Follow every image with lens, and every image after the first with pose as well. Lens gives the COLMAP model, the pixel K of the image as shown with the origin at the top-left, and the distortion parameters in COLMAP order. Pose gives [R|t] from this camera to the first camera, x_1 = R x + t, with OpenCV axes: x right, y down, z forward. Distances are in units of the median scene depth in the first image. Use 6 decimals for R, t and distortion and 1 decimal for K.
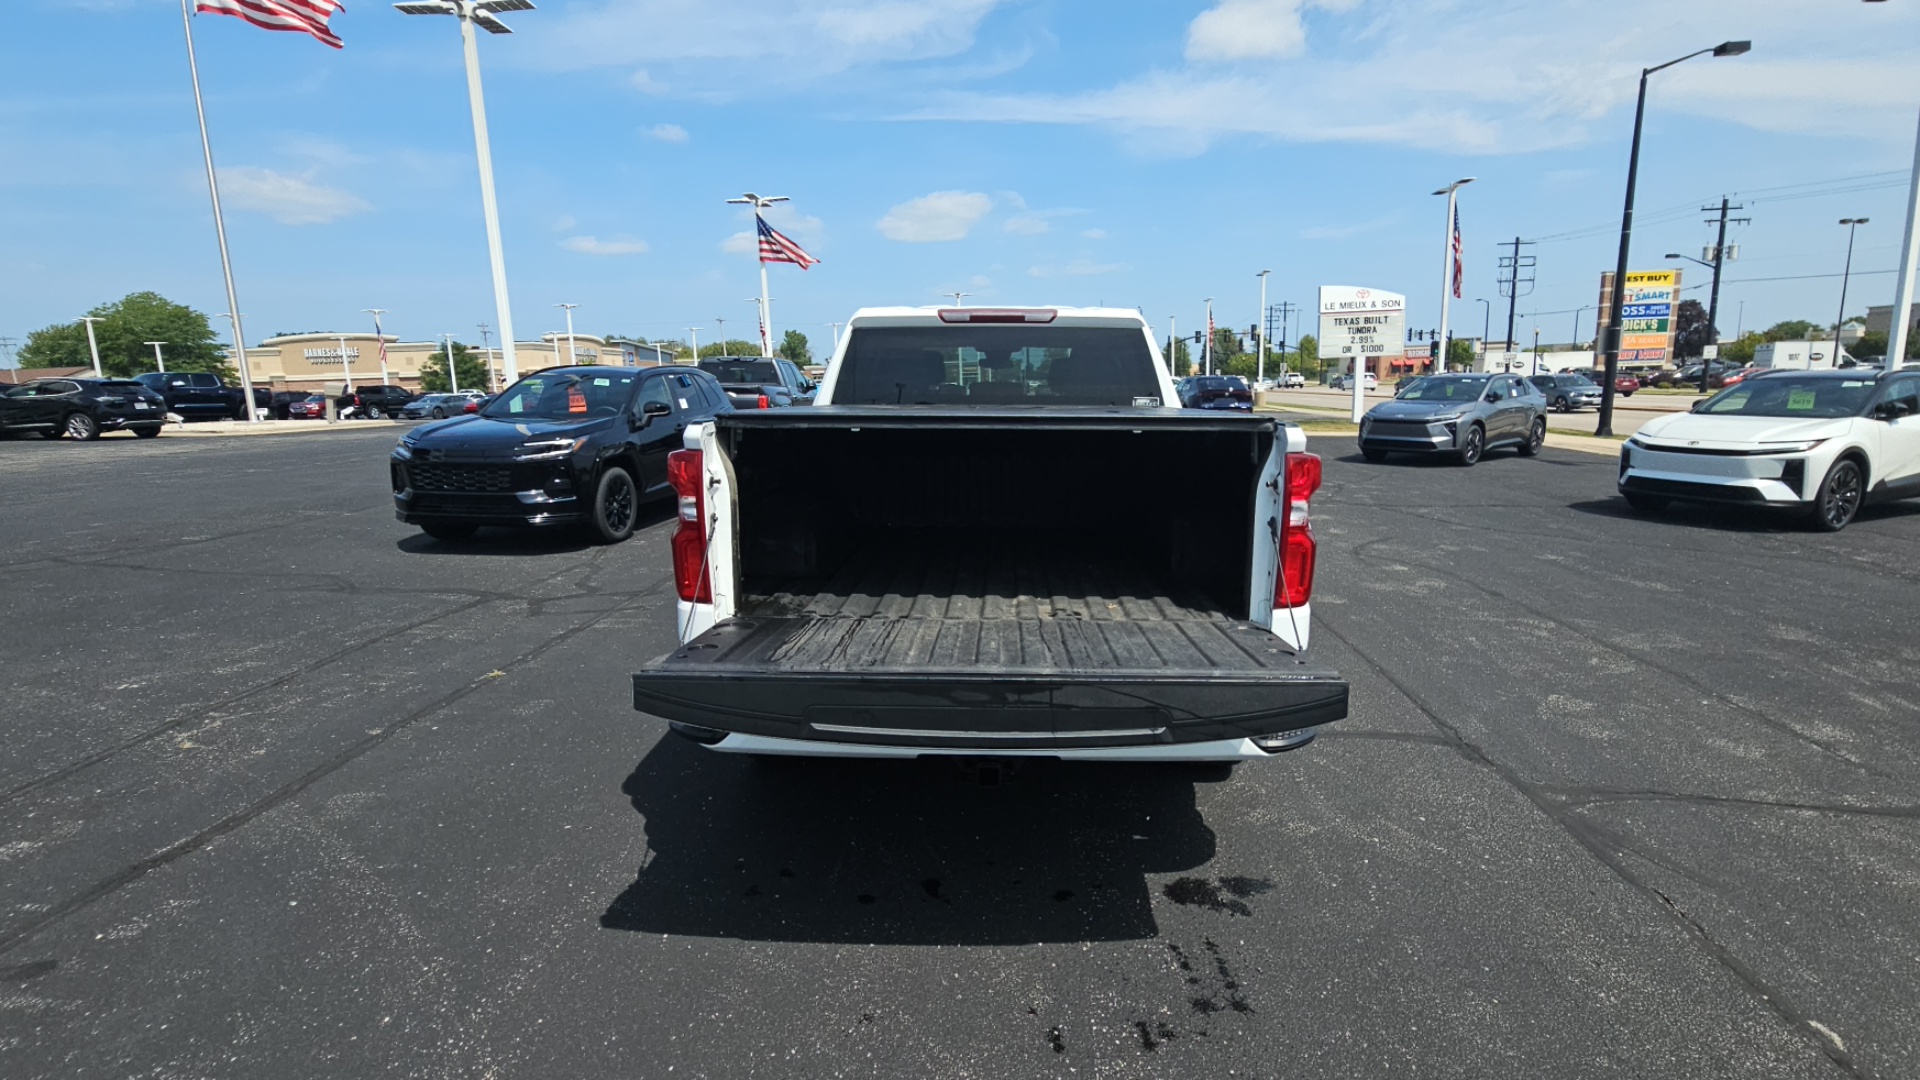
lens RADIAL K [[857.4, 0, 981.0], [0, 857.4, 544.5], [0, 0, 1]] dist [0.006568, -0.005799]
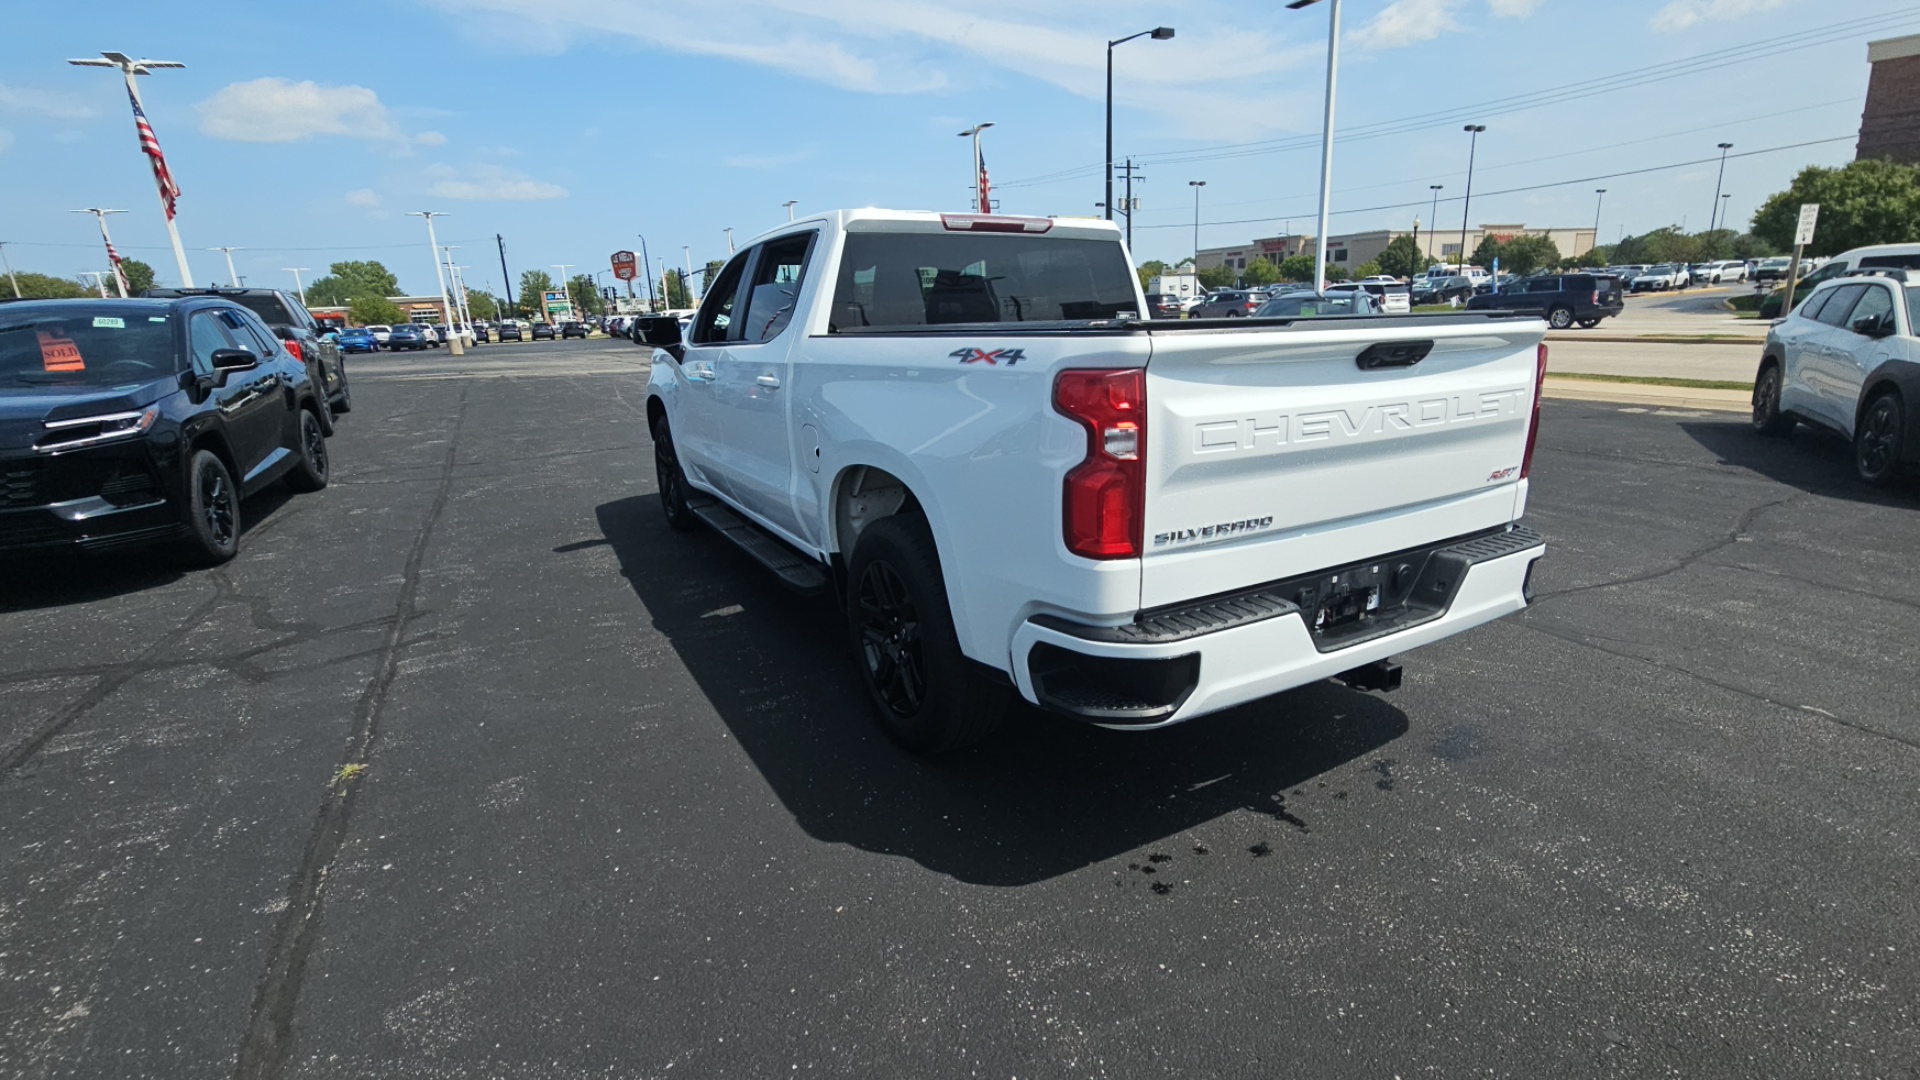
lens RADIAL K [[857.4, 0, 981.0], [0, 857.4, 544.5], [0, 0, 1]] dist [0.006568, -0.005799]
pose [[0.850205, -0.155124, 0.503079, -0.498798], [0.118796, 0.987486, 0.103724, -0.028928], [-0.512874, -0.028423, 0.857993, 0.226060]]
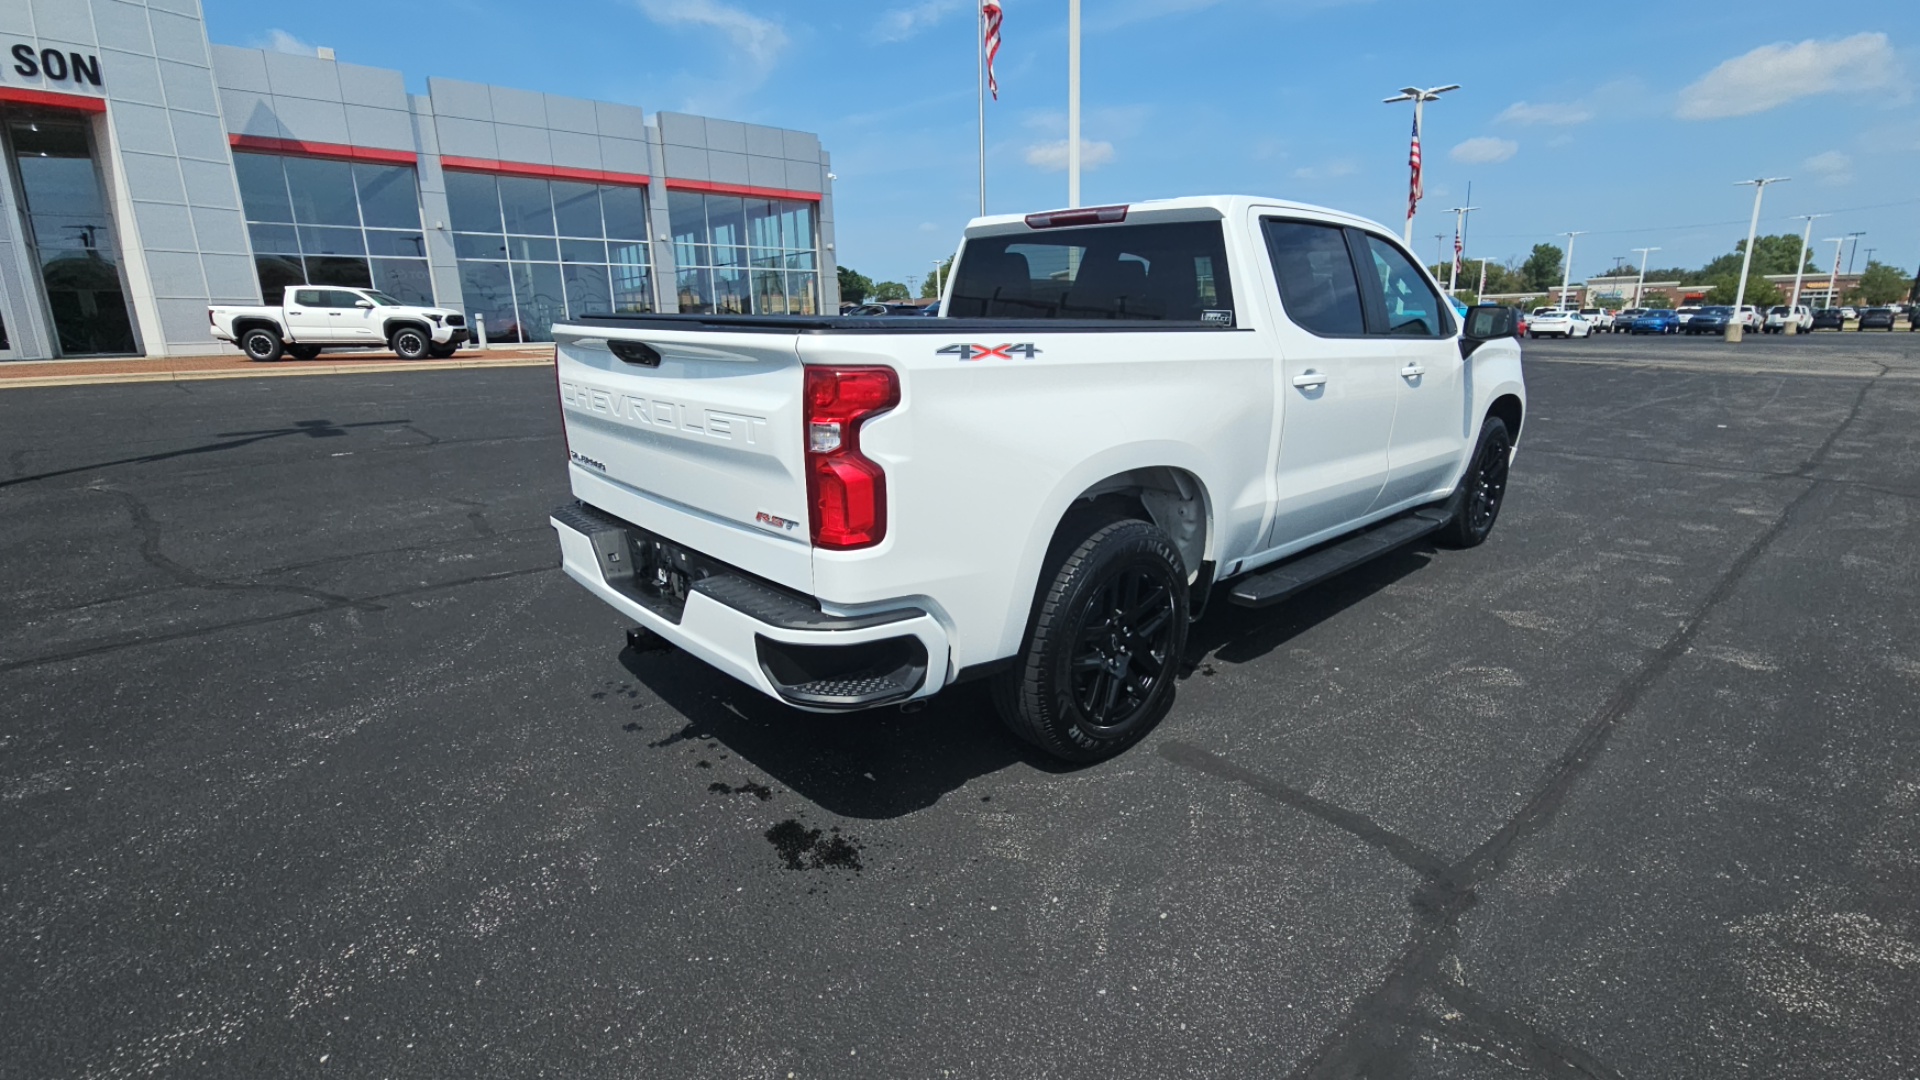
lens RADIAL K [[853.2, 0, 980.4], [0, 853.2, 543.4], [0, 0, 1]] dist [0.020067, -0.015941]
pose [[0.714085, 0.184275, -0.675371, 0.606686], [-0.128512, 0.982845, 0.132290, -0.039285], [0.688162, -0.007673, 0.725516, 0.287723]]
